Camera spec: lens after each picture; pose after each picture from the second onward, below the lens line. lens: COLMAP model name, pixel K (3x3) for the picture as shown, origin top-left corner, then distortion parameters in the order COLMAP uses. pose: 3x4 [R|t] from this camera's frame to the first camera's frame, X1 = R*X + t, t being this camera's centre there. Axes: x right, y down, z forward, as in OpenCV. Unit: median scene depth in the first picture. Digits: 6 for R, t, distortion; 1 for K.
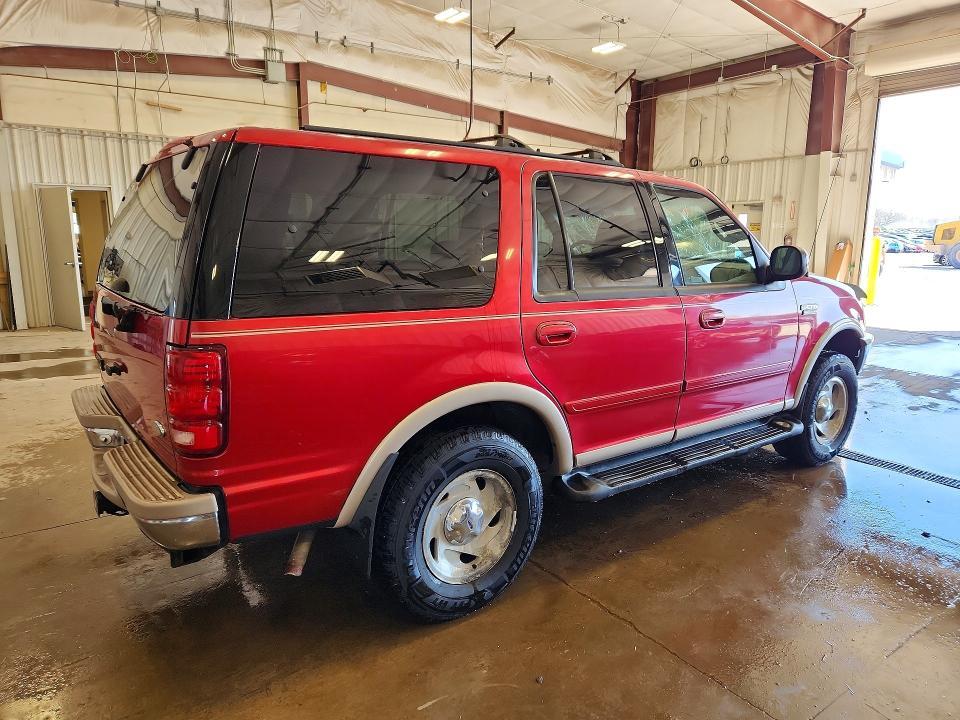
lens RADIAL K [[681.9, 0, 480.0], [0, 681.9, 360.0], [0, 0, 1]] dist [-0.006702, -0.005788]
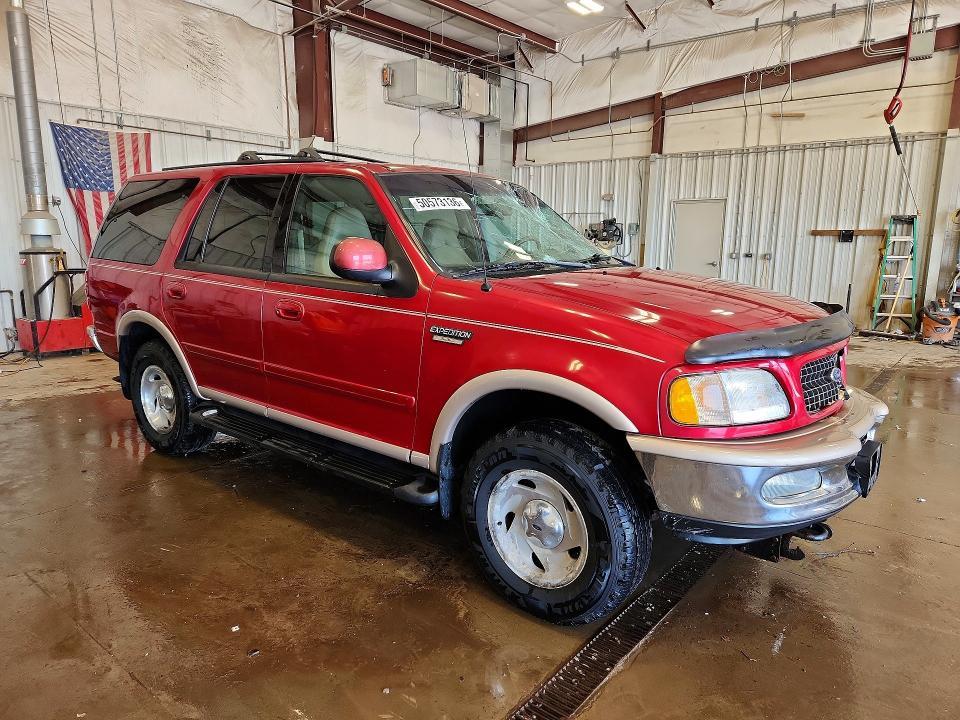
lens RADIAL K [[645.7, 0, 480.0], [0, 645.7, 360.0], [0, 0, 1]] dist [0.062503, -0.052454]
pose [[0.221828, 0.171860, -0.959821, 0.466324], [-0.181195, 0.974466, 0.132606, -0.059132], [0.958103, 0.144499, 0.247304, 0.369216]]
